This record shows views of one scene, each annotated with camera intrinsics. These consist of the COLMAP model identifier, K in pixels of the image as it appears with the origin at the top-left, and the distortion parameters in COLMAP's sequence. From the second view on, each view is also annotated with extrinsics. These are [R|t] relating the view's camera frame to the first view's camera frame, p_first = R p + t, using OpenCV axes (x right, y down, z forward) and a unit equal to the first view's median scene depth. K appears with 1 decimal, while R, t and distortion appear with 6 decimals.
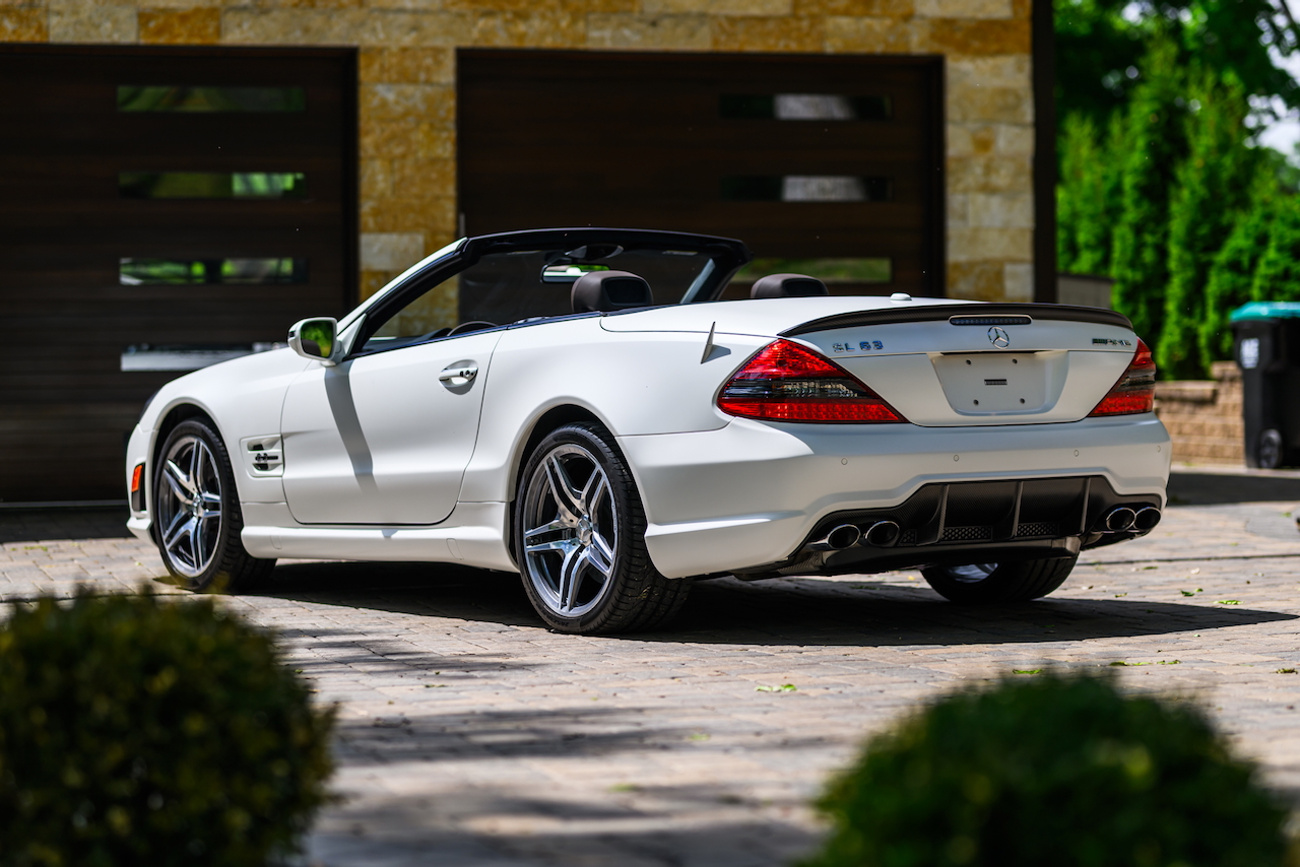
lens RADIAL K [[3161.5, 0, 650.0], [0, 3161.5, 433.5], [0, 0, 1]] dist [-0.020540, -0.152526]
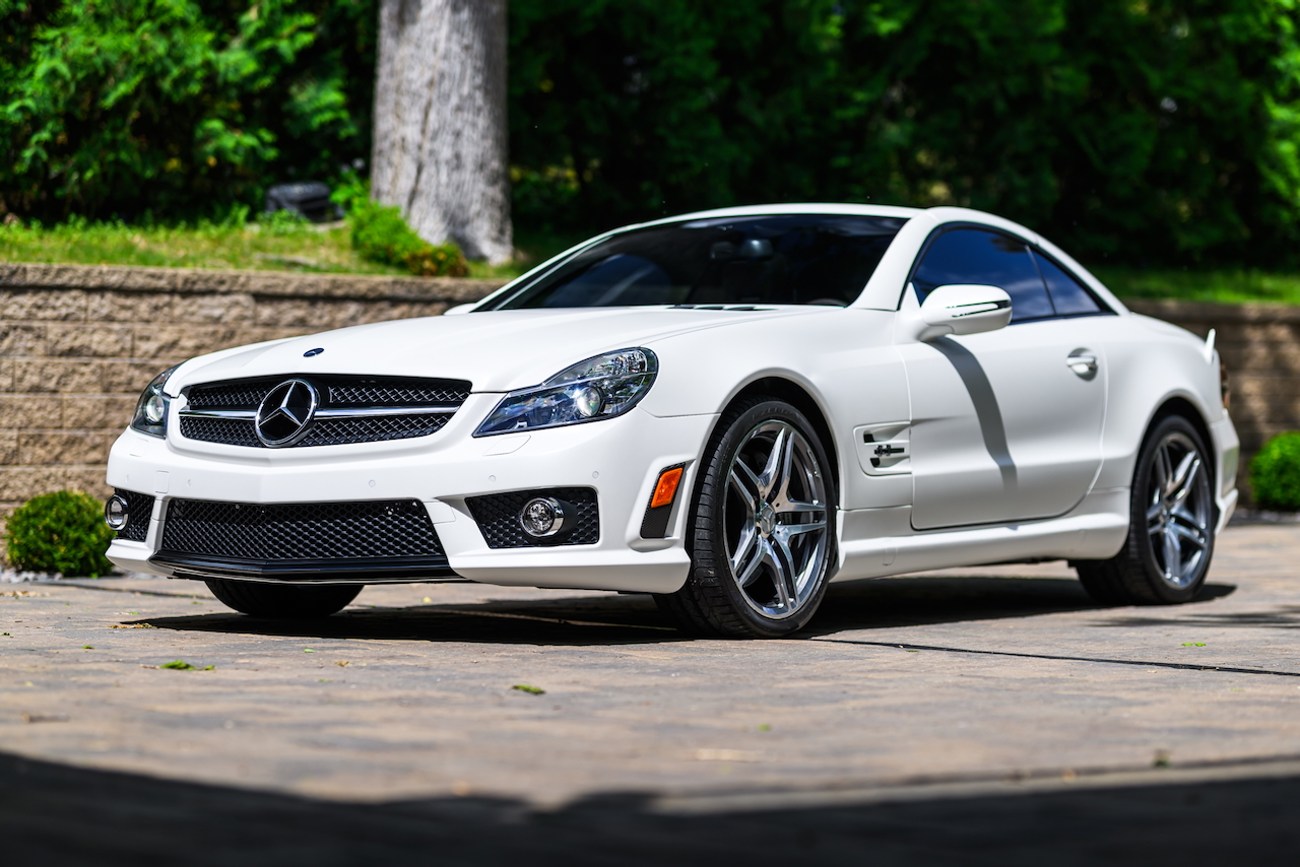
lens RADIAL K [[3025.1, 0, 650.0], [0, 3025.1, 433.5], [0, 0, 1]] dist [-0.030918, 0.187524]
pose [[-0.367227, 0.027577, 0.929722, -0.526522], [0.027153, 0.999452, -0.018921, 0.010519], [-0.929735, 0.018297, -0.367775, 0.867188]]
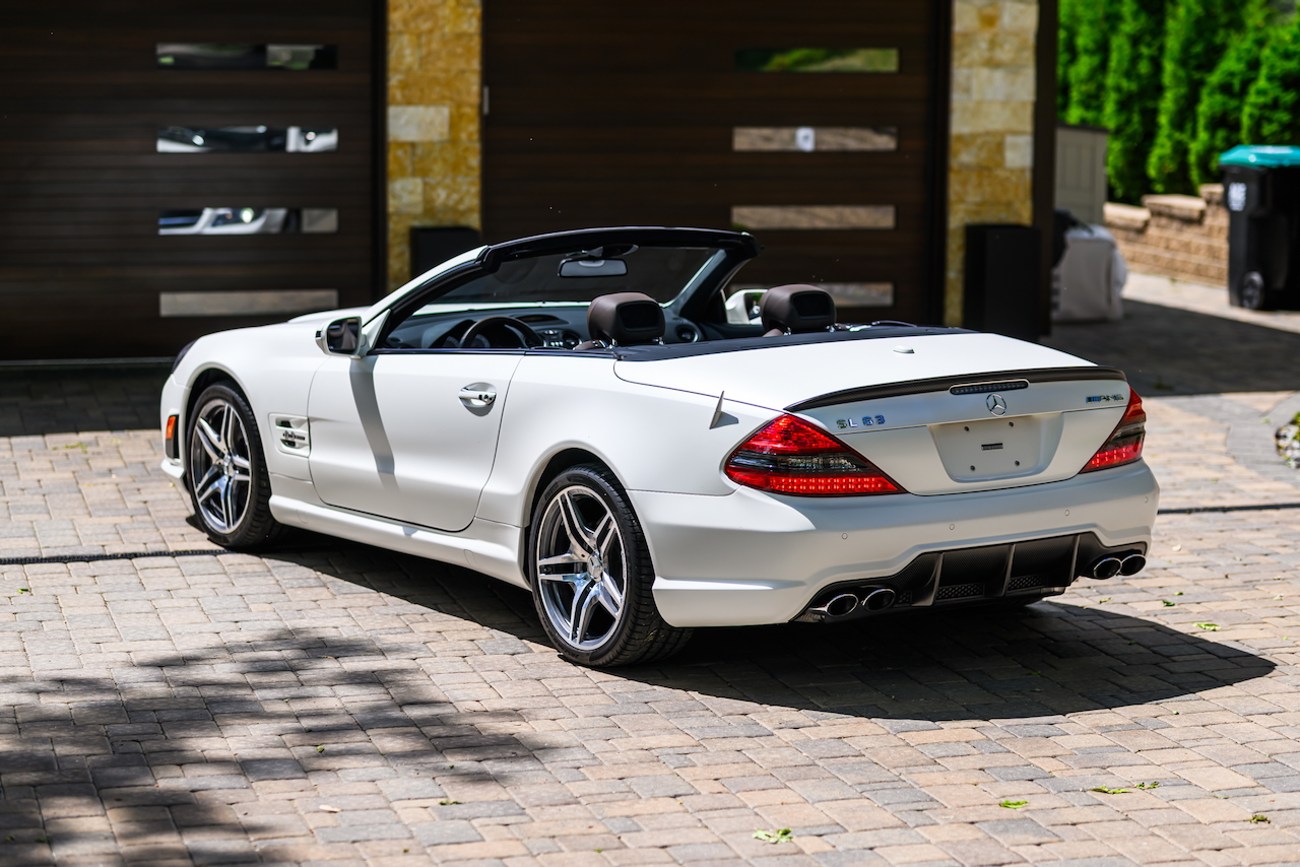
lens RADIAL K [[2971.2, 0, 650.0], [0, 2971.2, 433.5], [0, 0, 1]] dist [-0.010111, -0.074318]
pose [[0.999793, 0.020130, -0.002871, -0.000357], [-0.019661, 0.993053, 0.116010, -0.071110], [0.005186, -0.115930, 0.993244, 0.014990]]
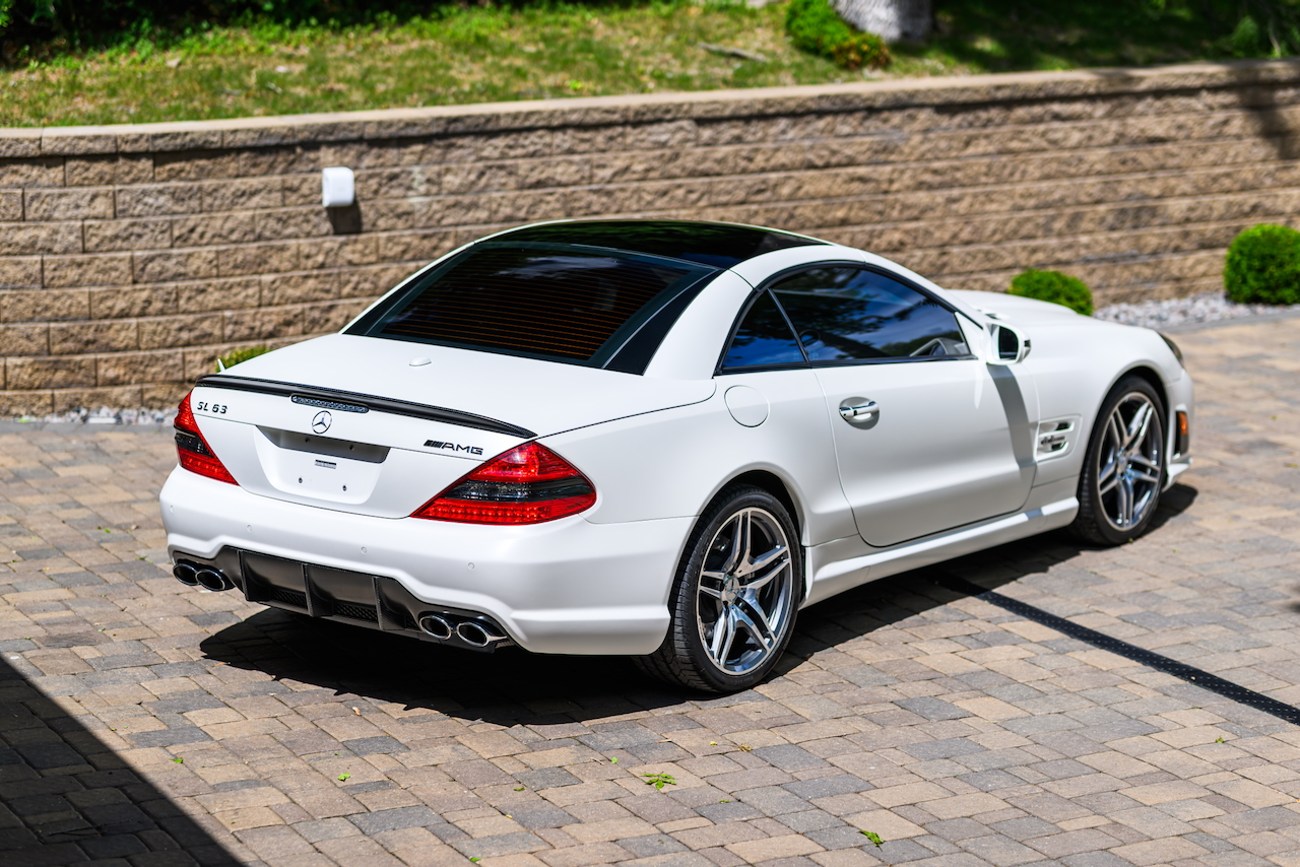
lens RADIAL K [[3025.1, 0, 650.0], [0, 3025.1, 433.5], [0, 0, 1]] dist [-0.030918, 0.187524]
pose [[-0.219755, -0.172605, 0.960164, -0.630711], [0.030396, 0.982534, 0.183584, -0.116532], [-0.975081, 0.069529, -0.210670, 0.881278]]
